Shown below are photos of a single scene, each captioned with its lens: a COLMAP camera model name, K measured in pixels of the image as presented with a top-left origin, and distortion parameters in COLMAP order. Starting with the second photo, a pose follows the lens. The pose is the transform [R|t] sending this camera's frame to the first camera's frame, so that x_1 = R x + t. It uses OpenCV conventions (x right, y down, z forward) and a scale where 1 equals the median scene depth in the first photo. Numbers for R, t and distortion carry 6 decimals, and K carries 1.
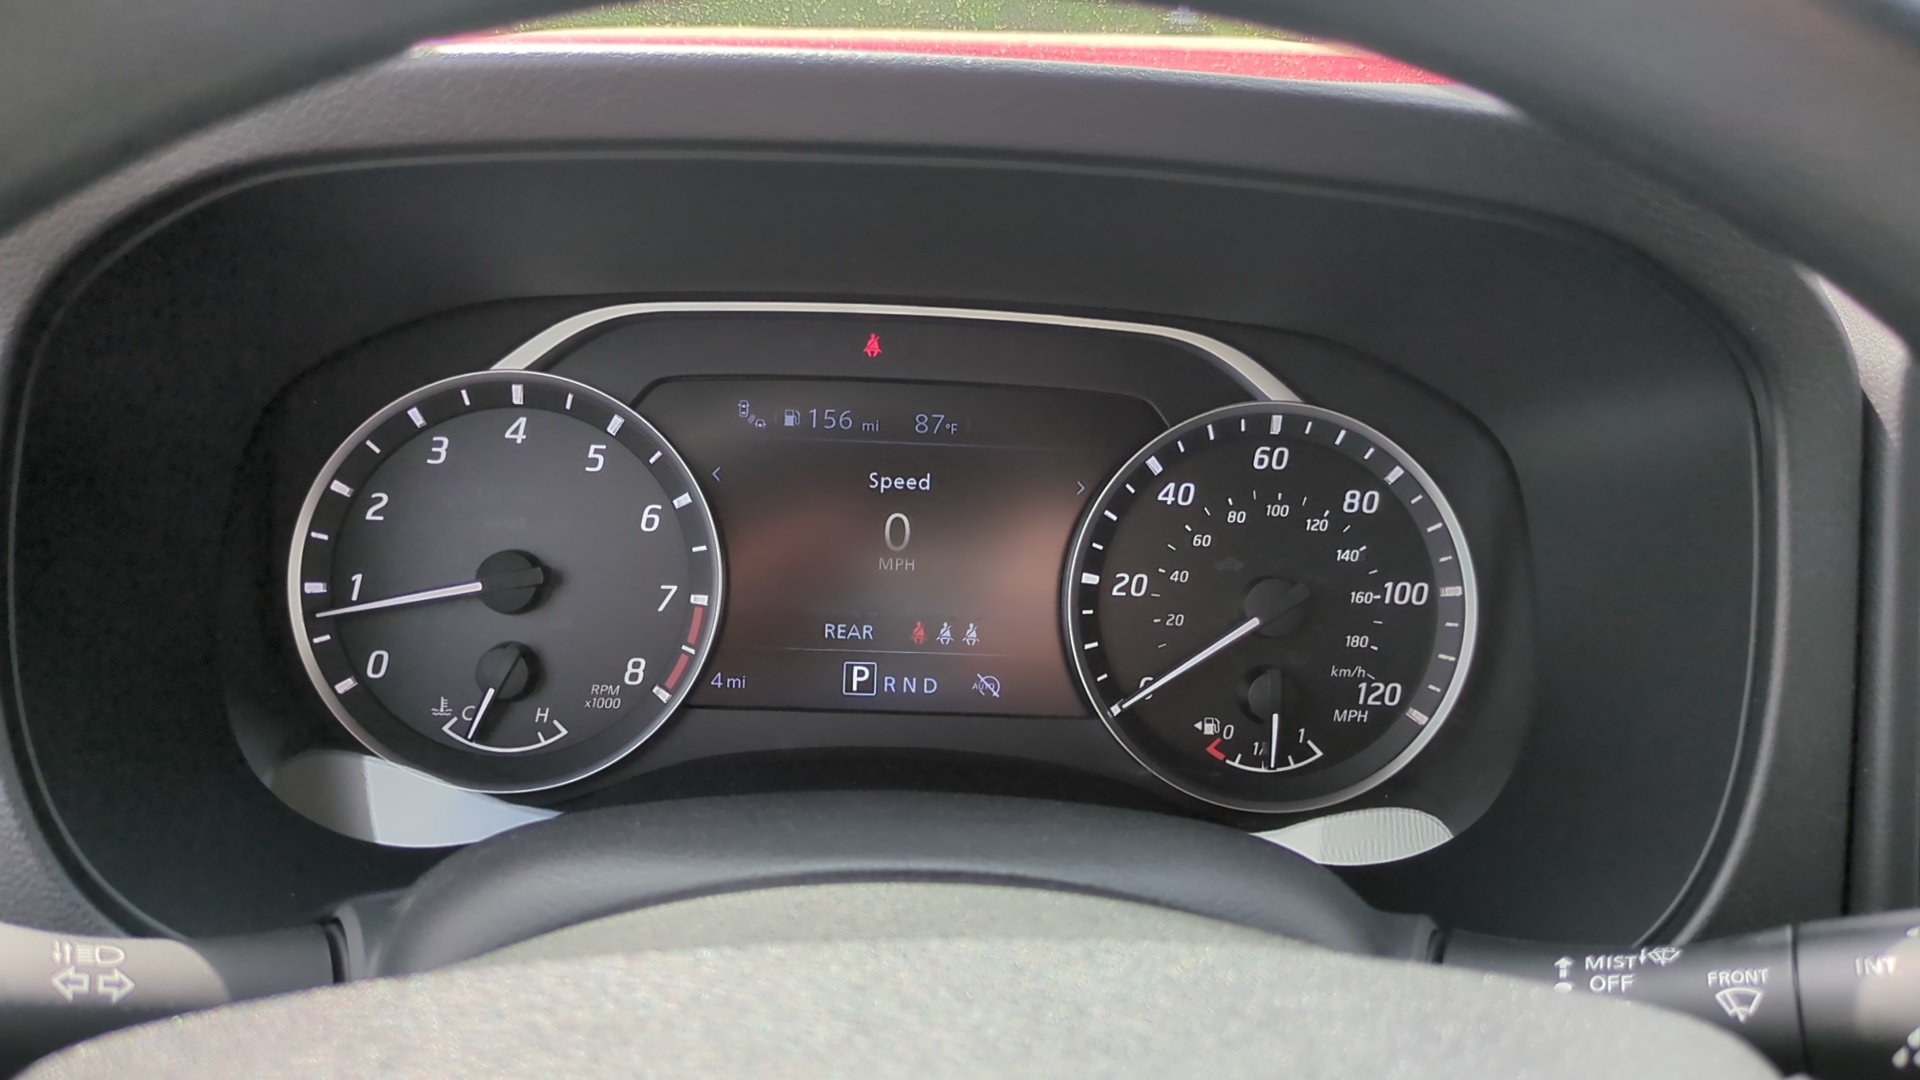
lens RADIAL K [[1679.1, 0, 954.7], [0, 1679.1, 547.9], [0, 0, 1]] dist [0.047575, -0.084761]
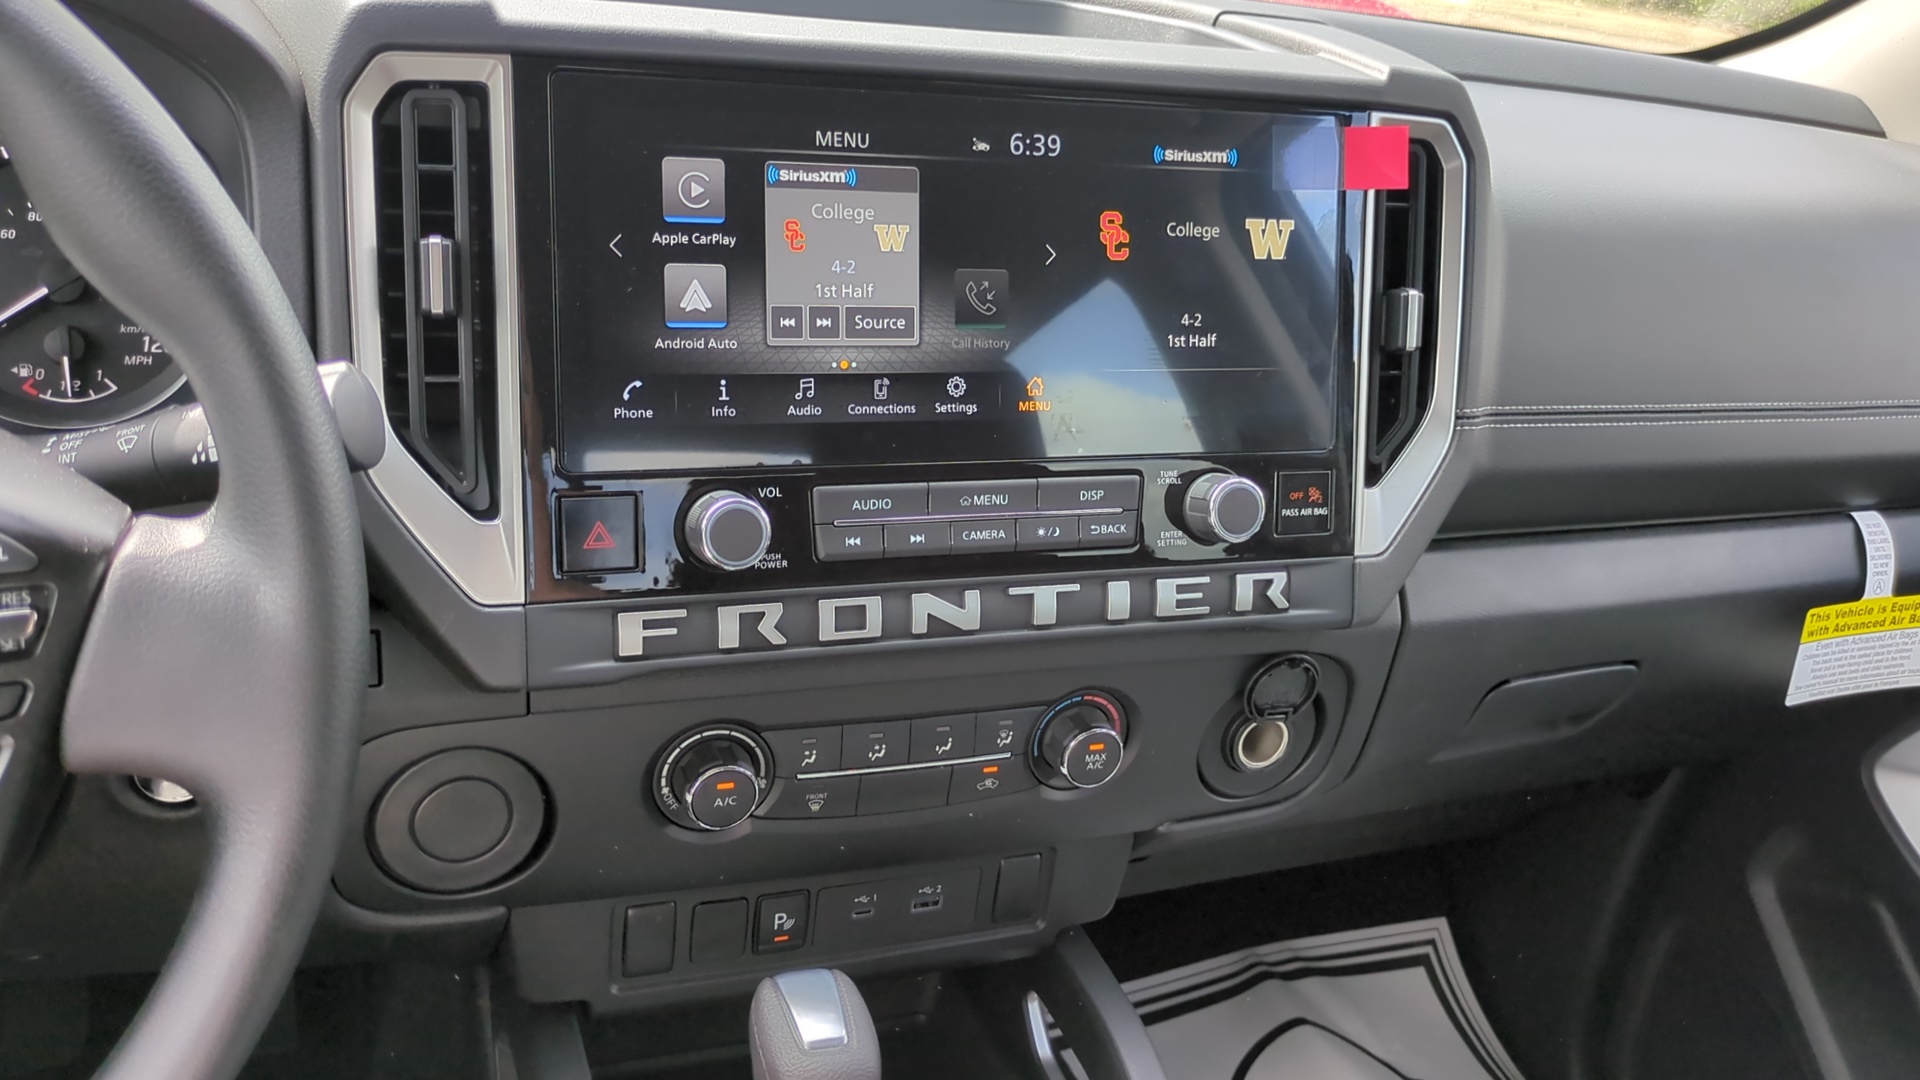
lens RADIAL K [[1679.1, 0, 969.2], [0, 1679.1, 534.4], [0, 0, 1]] dist [0.047575, -0.084761]
pose [[0.947906, -0.062059, 0.312448, 0.444309], [0.034922, 0.995173, 0.091715, 0.139812], [-0.316631, -0.076026, 0.945497, -0.559091]]
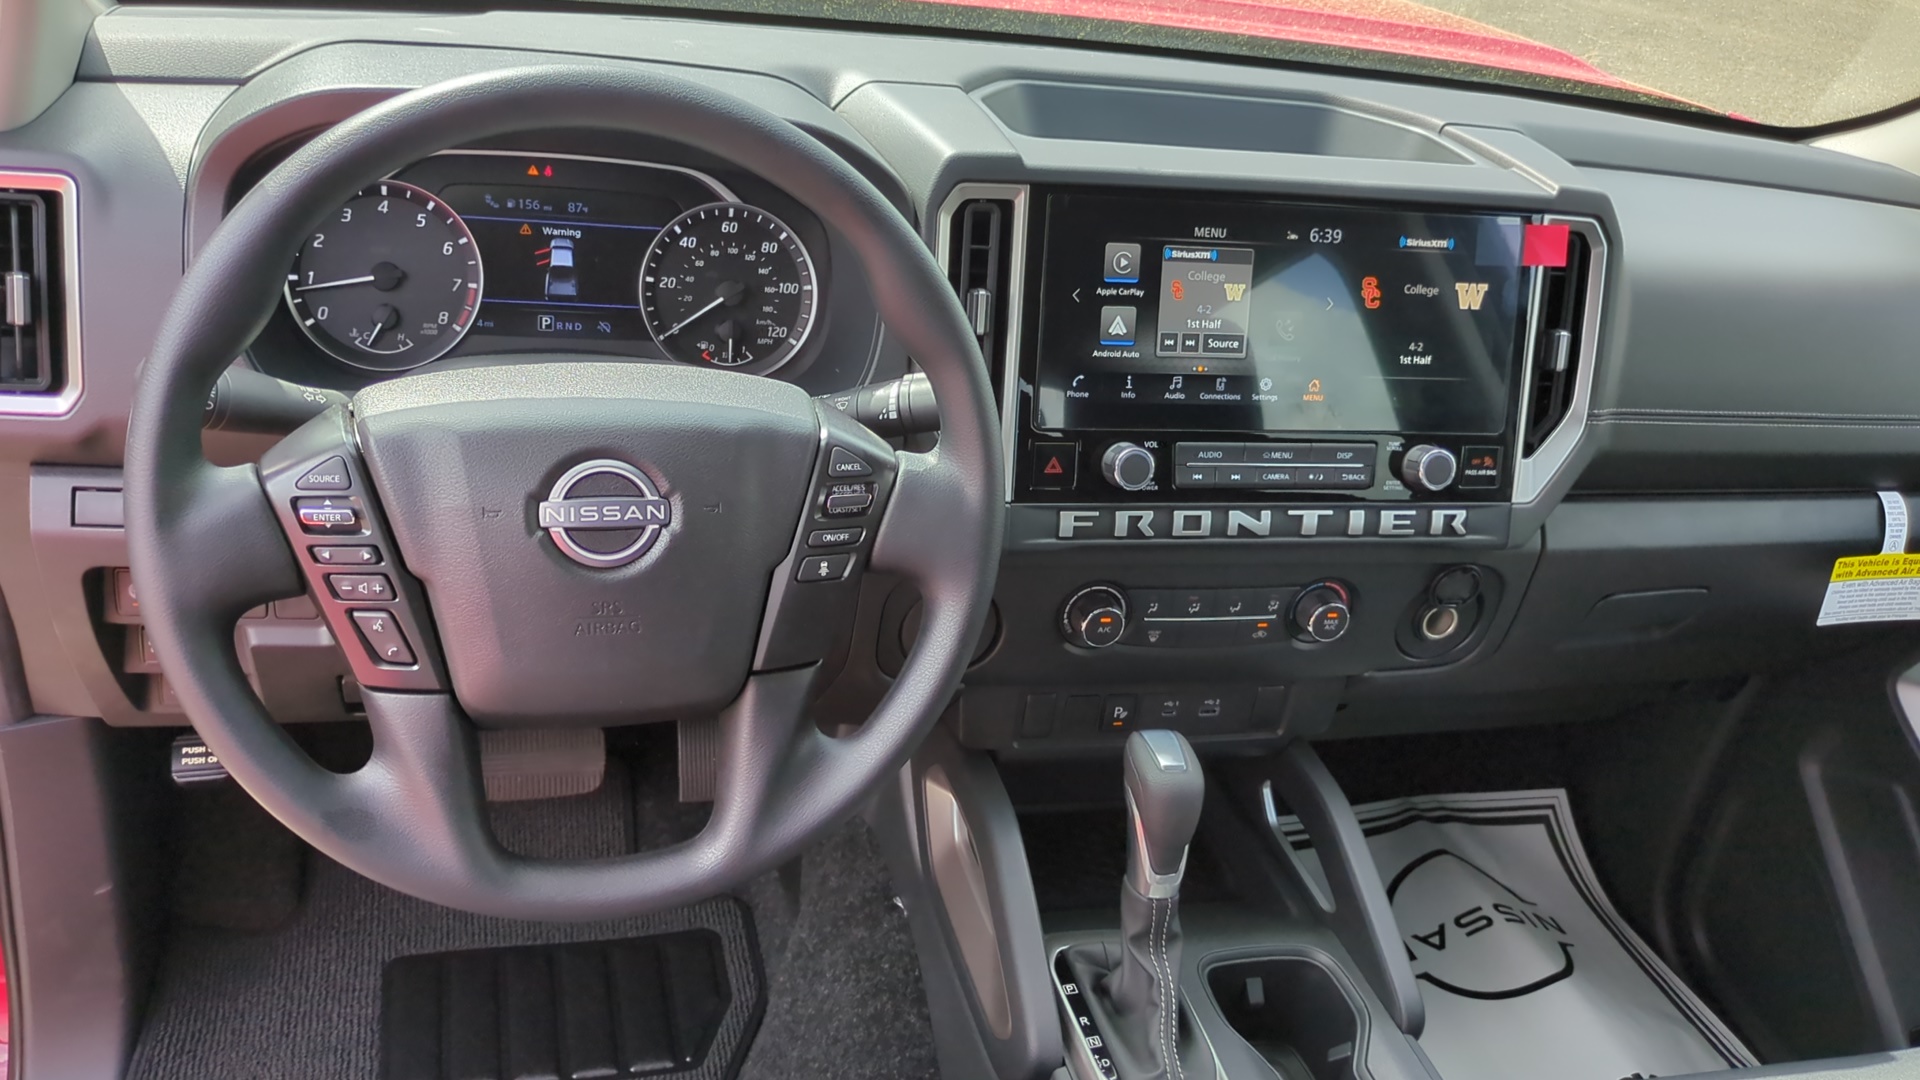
lens RADIAL K [[1679.1, 0, 943.9], [0, 1679.1, 532.8], [0, 0, 1]] dist [0.047575, -0.084761]
pose [[0.976885, -0.018182, 0.212992, -0.021705], [-0.012507, 0.989807, 0.141862, 0.029517], [-0.213400, -0.141247, 0.966700, -1.334760]]
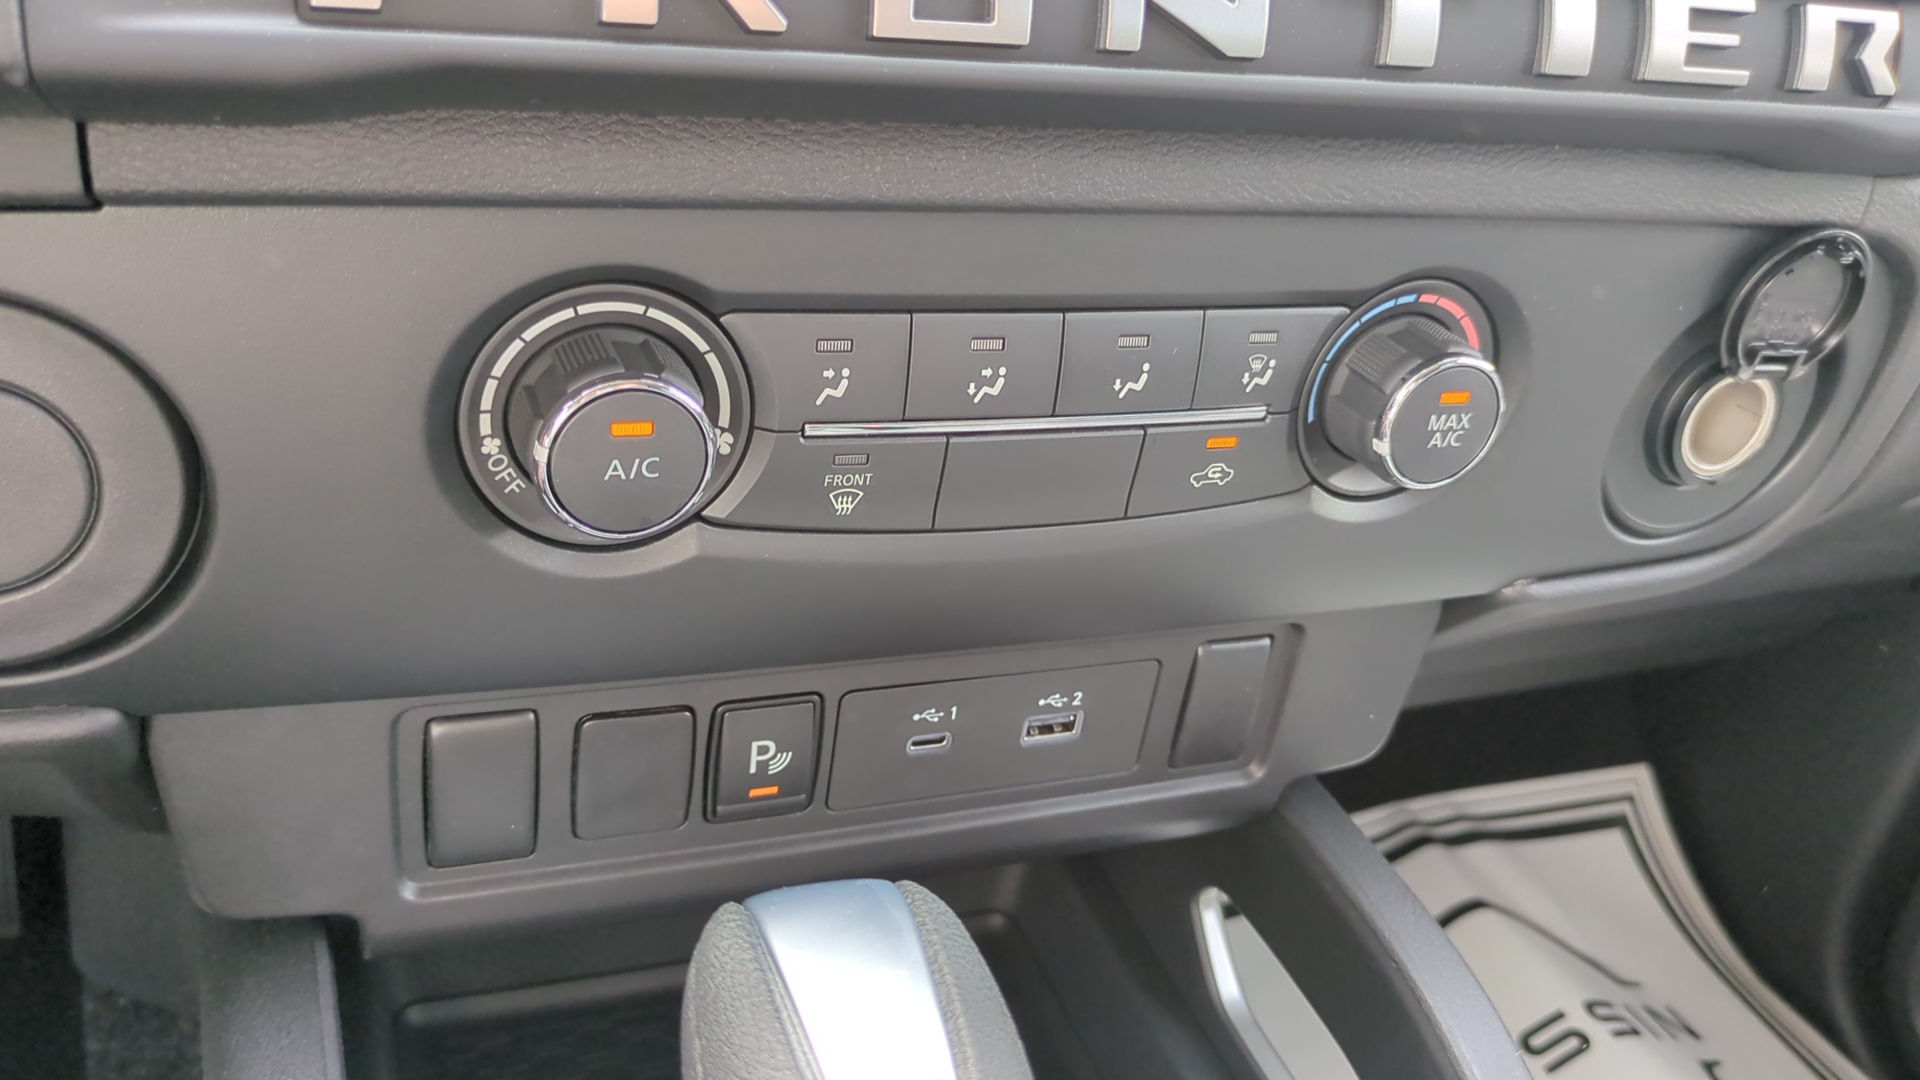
lens RADIAL K [[1679.1, 0, 977.2], [0, 1679.1, 557.7], [0, 0, 1]] dist [0.047575, -0.084761]
pose [[0.942837, -0.076525, 0.324350, 0.596775], [0.011381, 0.980104, 0.198157, 0.397830], [-0.333061, -0.183138, 0.924949, 0.230184]]
